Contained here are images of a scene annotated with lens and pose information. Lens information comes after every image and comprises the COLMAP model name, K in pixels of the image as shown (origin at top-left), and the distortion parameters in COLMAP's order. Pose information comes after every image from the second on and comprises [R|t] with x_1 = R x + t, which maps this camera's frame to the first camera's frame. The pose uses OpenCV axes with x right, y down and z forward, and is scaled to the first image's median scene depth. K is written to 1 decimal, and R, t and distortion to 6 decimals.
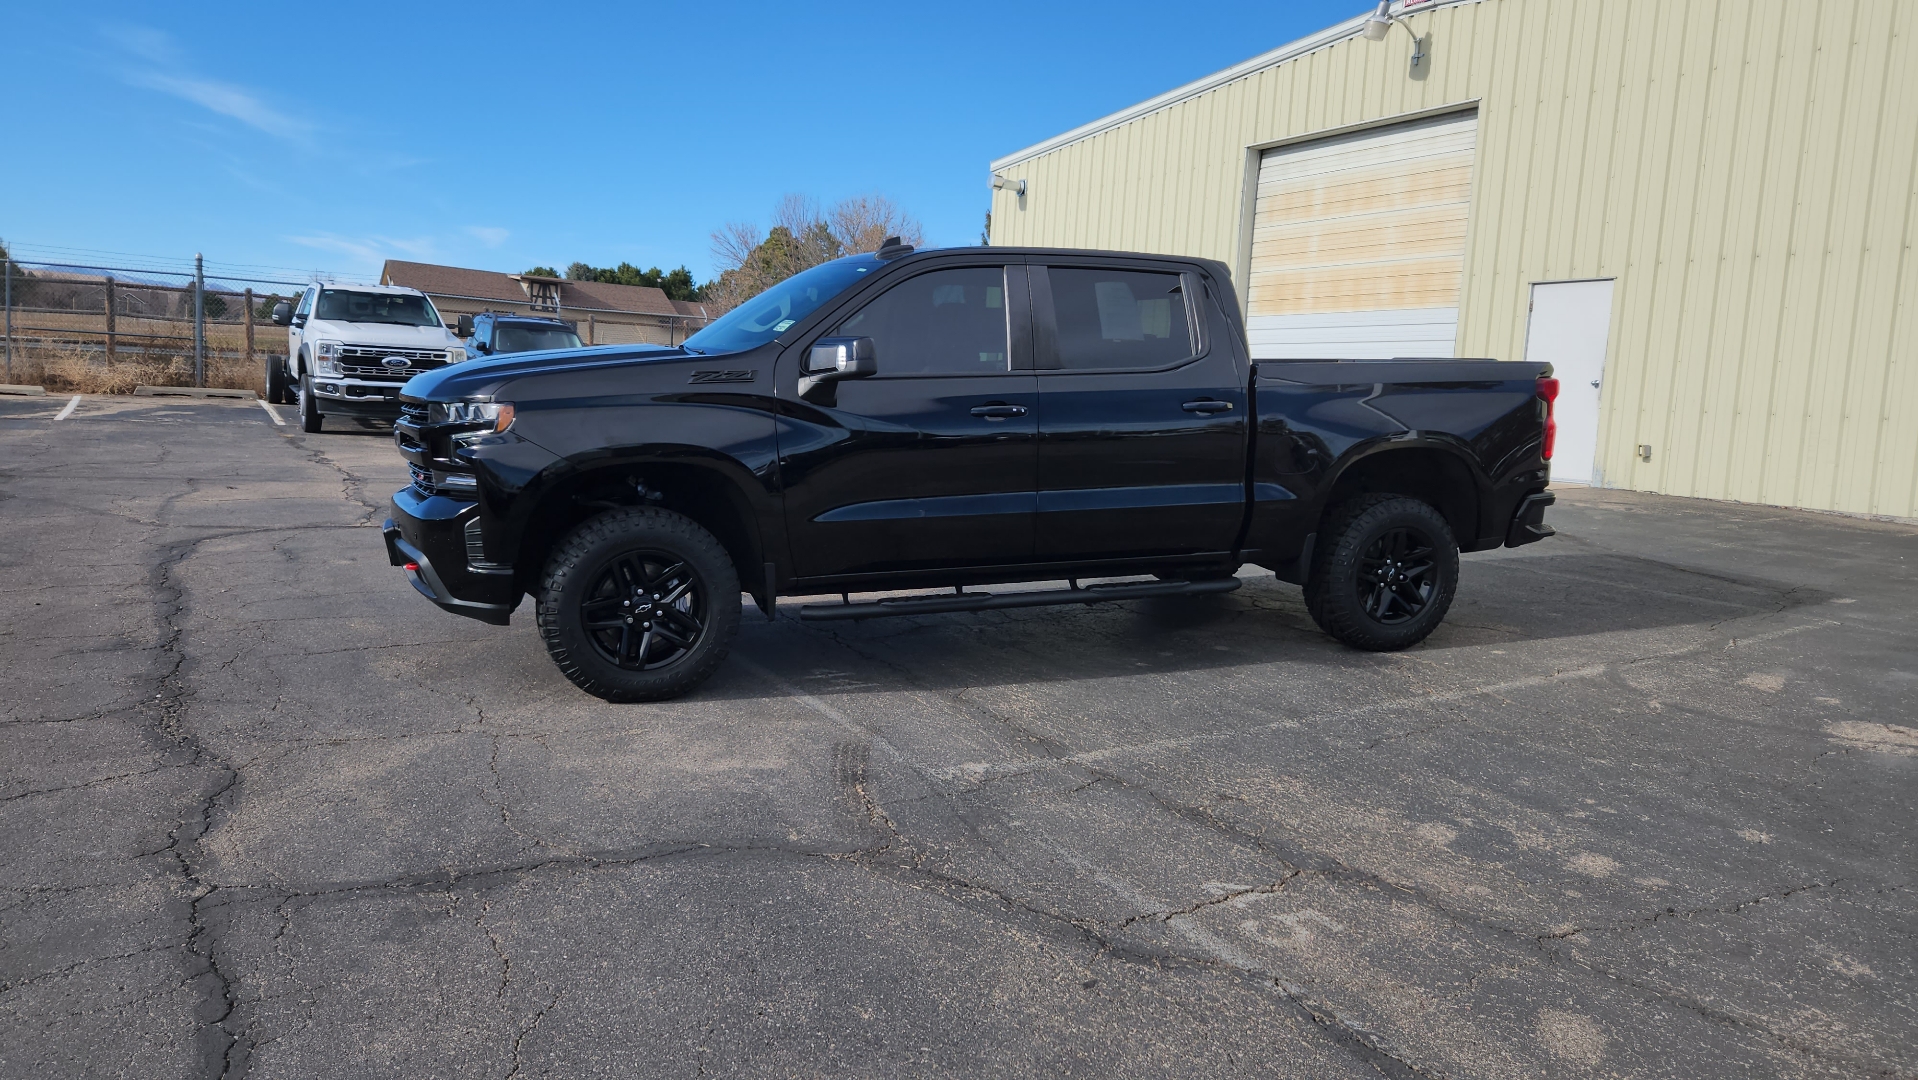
lens RADIAL K [[1281.7, 0, 926.4], [0, 1281.7, 514.0], [0, 0, 1]] dist [0.065171, -0.050398]
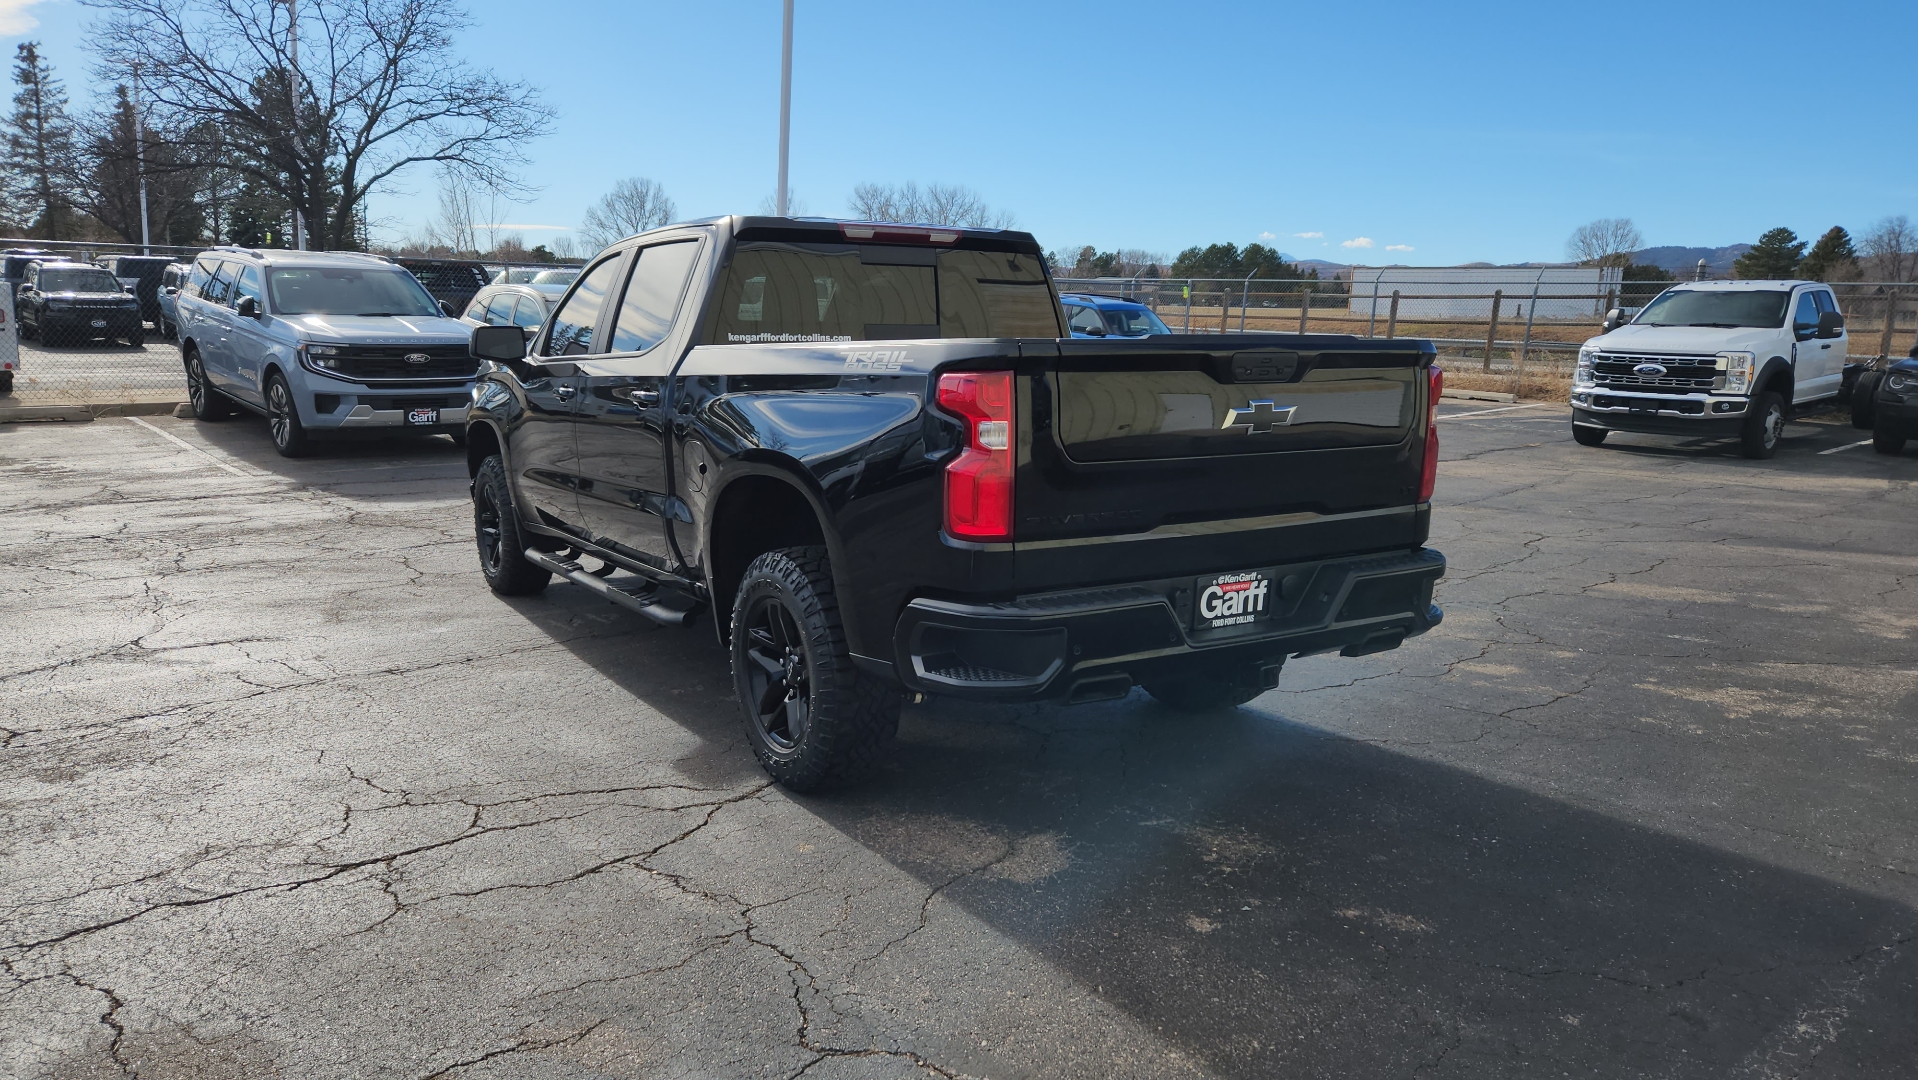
lens RADIAL K [[1280.9, 0, 935.3], [0, 1280.9, 544.6], [0, 0, 1]] dist [0.071783, -0.056791]
pose [[0.197218, 0.132215, -0.971403, 0.986419], [-0.124556, 0.986214, 0.108942, -0.094355], [0.972415, 0.099509, 0.210967, 0.922300]]
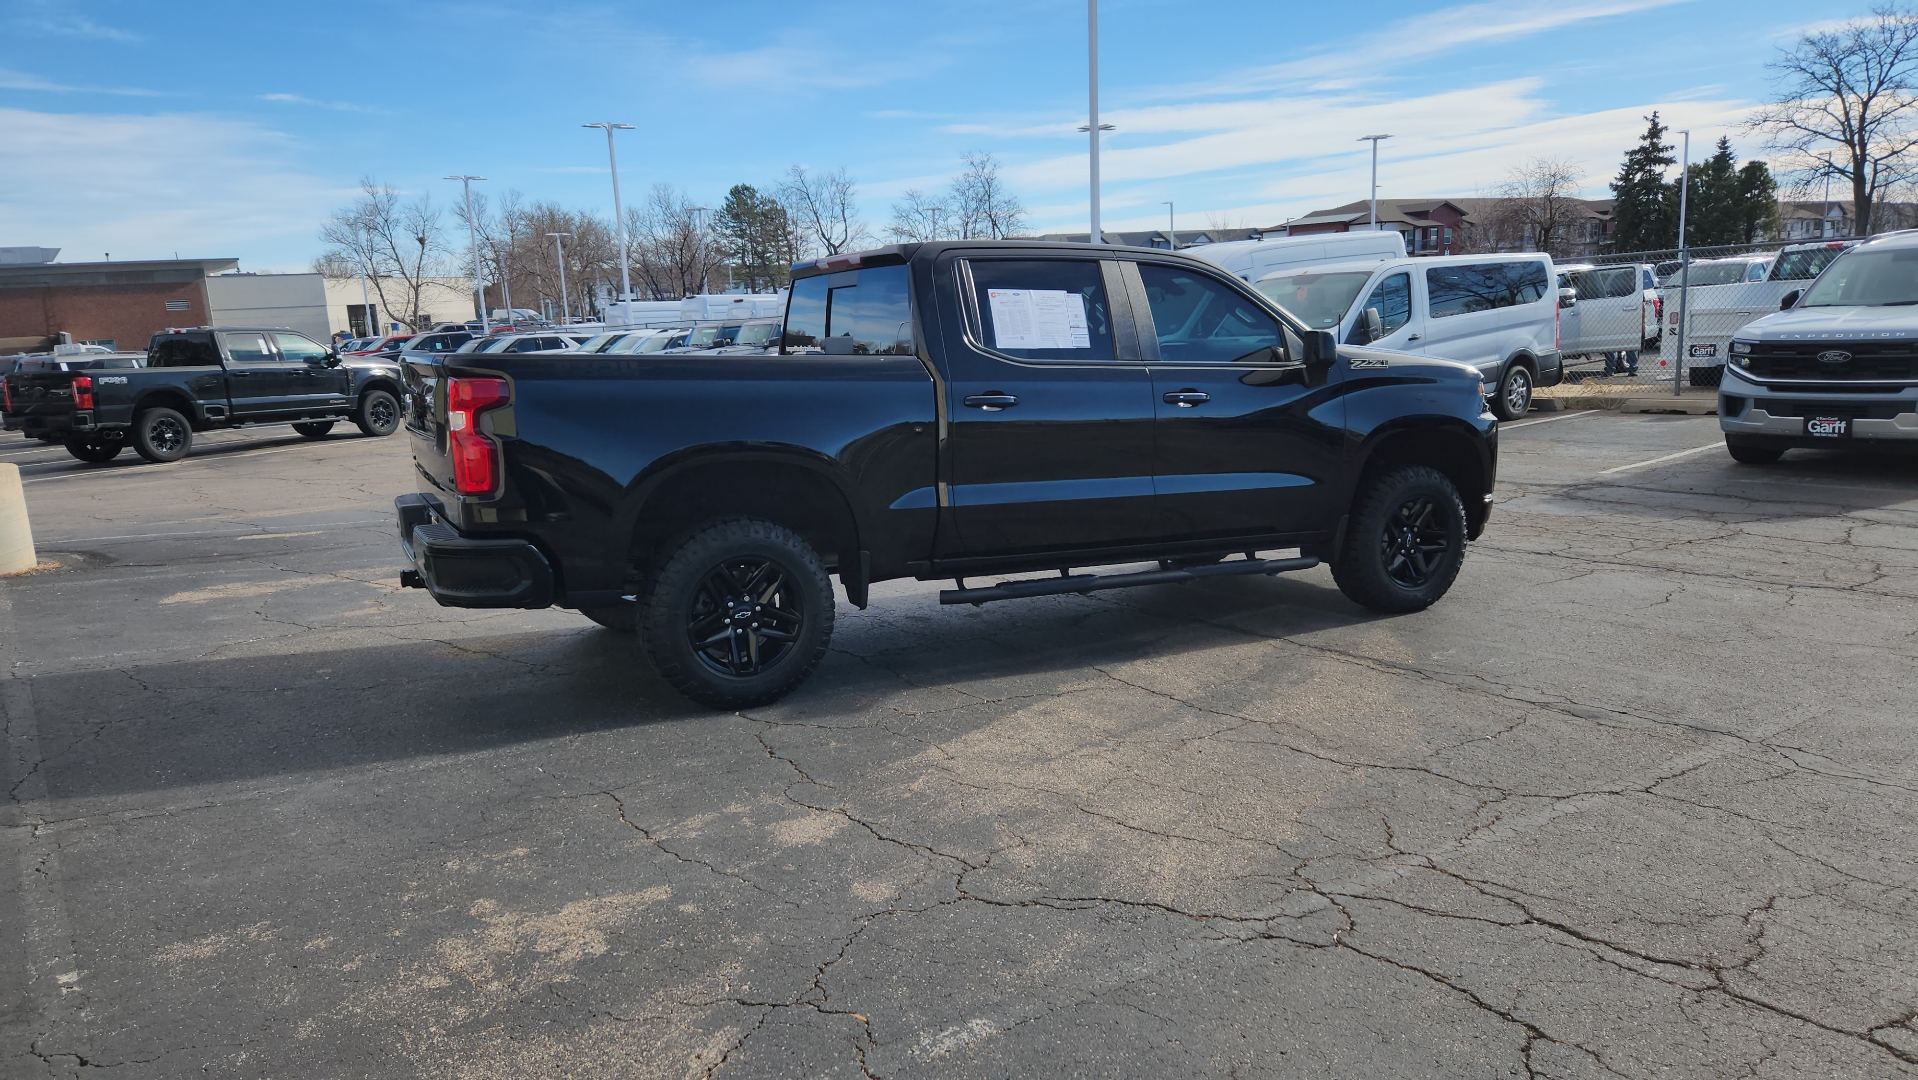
lens RADIAL K [[1281.4, 0, 931.0], [0, 1281.4, 557.7], [0, 0, 1]] dist [0.068275, -0.051495]
pose [[-0.994399, 0.007936, -0.105395, 0.224110], [-0.022649, 0.958013, 0.285828, -0.256998], [0.103238, 0.286614, -0.952467, 2.024368]]
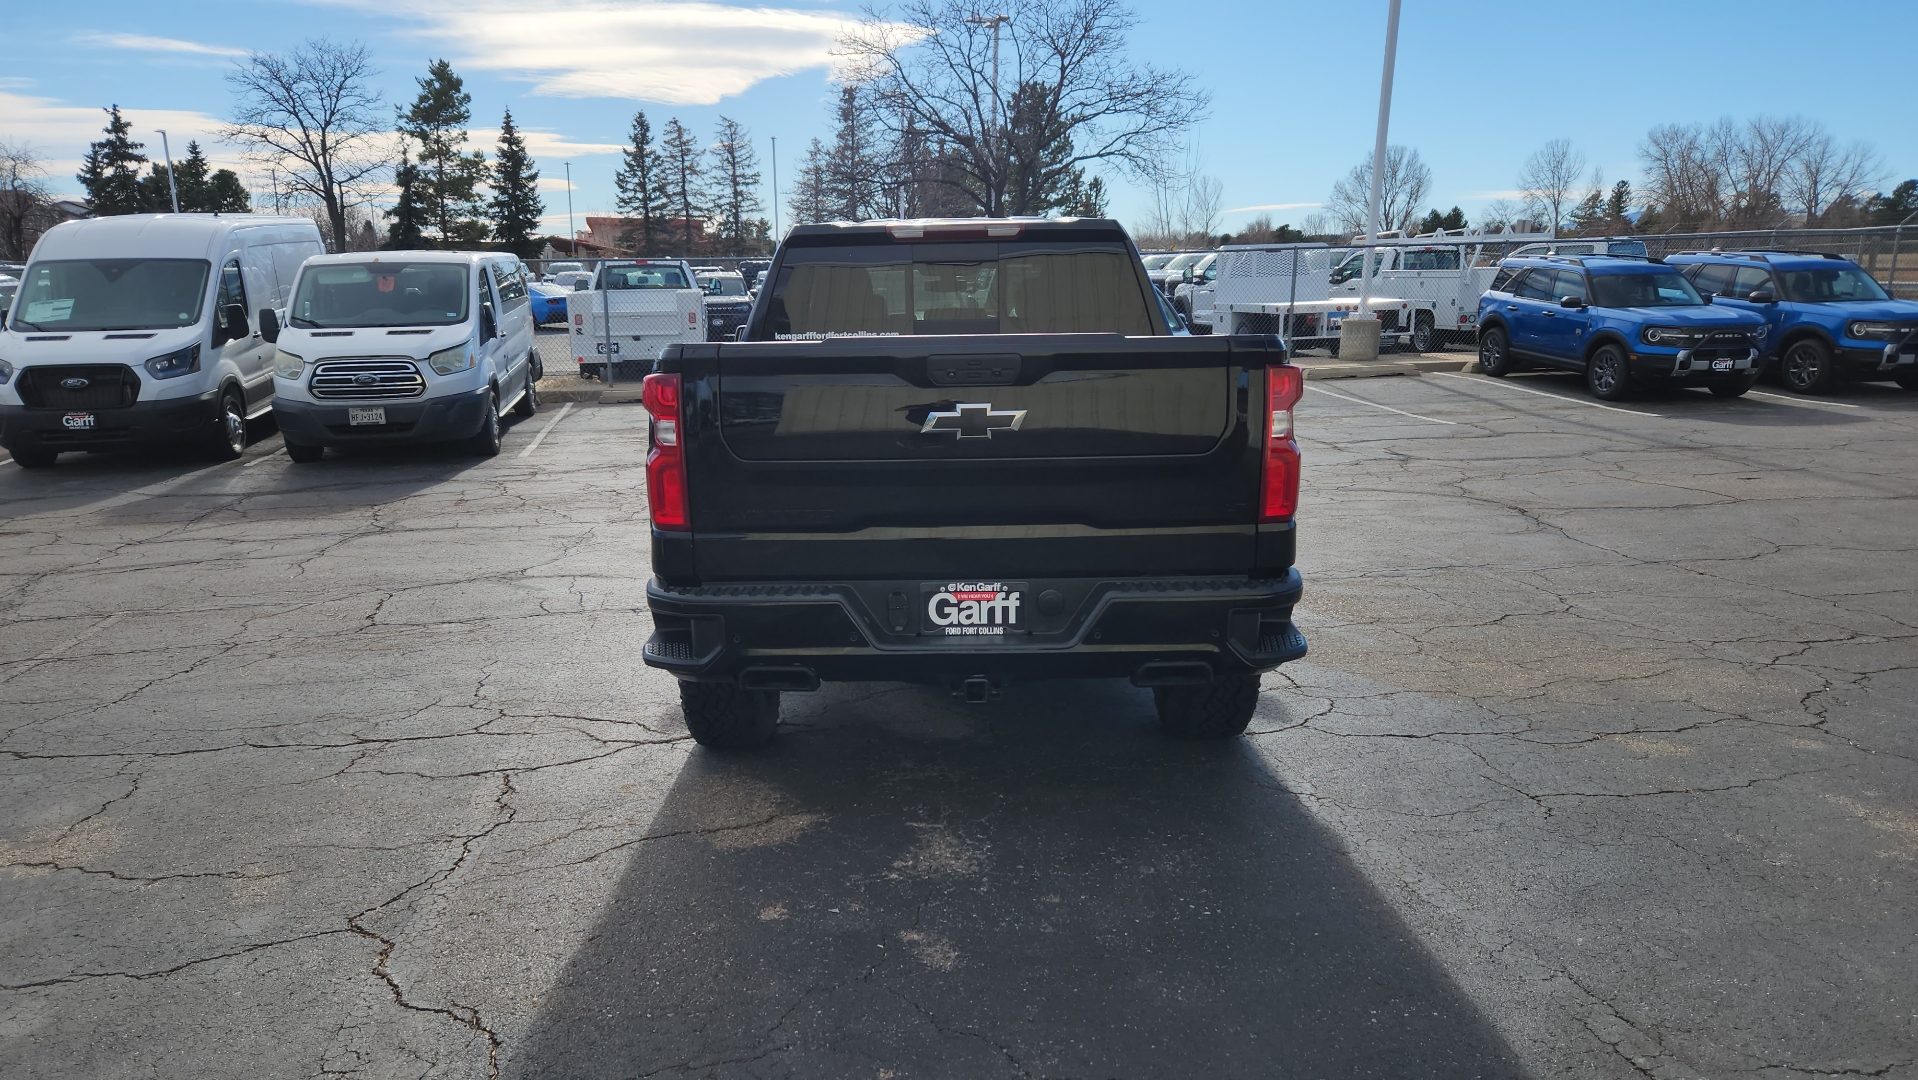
lens RADIAL K [[1280.9, 0, 933.8], [0, 1280.9, 561.2], [0, 0, 1]] dist [0.071783, -0.056791]
pose [[-0.350769, 0.153290, -0.923831, 0.972502], [-0.111458, 0.972666, 0.203713, -0.155179], [0.929805, 0.174425, -0.324096, 1.335467]]
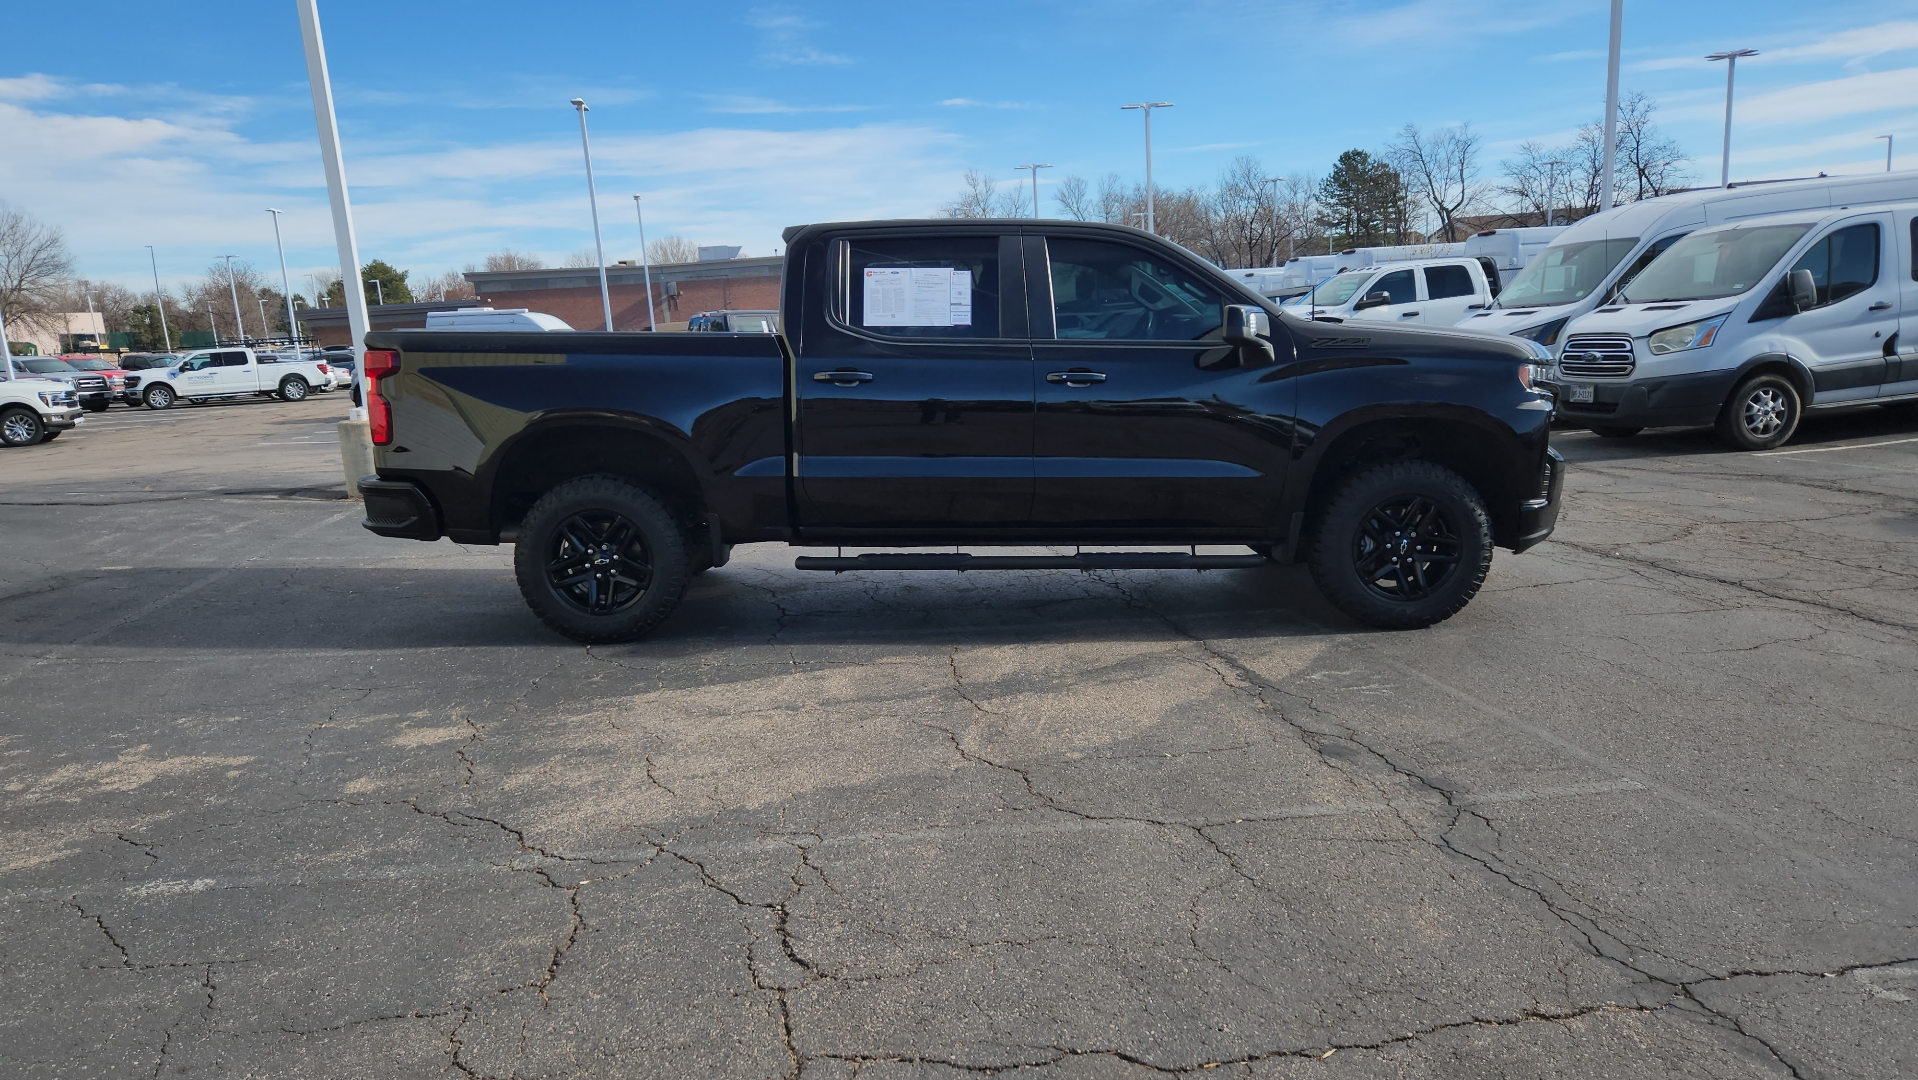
lens RADIAL K [[1280.9, 0, 925.4], [0, 1280.9, 561.9], [0, 0, 1]] dist [0.071783, -0.056791]
pose [[-0.934615, -0.070123, 0.348680, -0.277978], [0.041005, 0.952589, 0.301485, -0.256989], [-0.353290, 0.296070, -0.887428, 1.989199]]
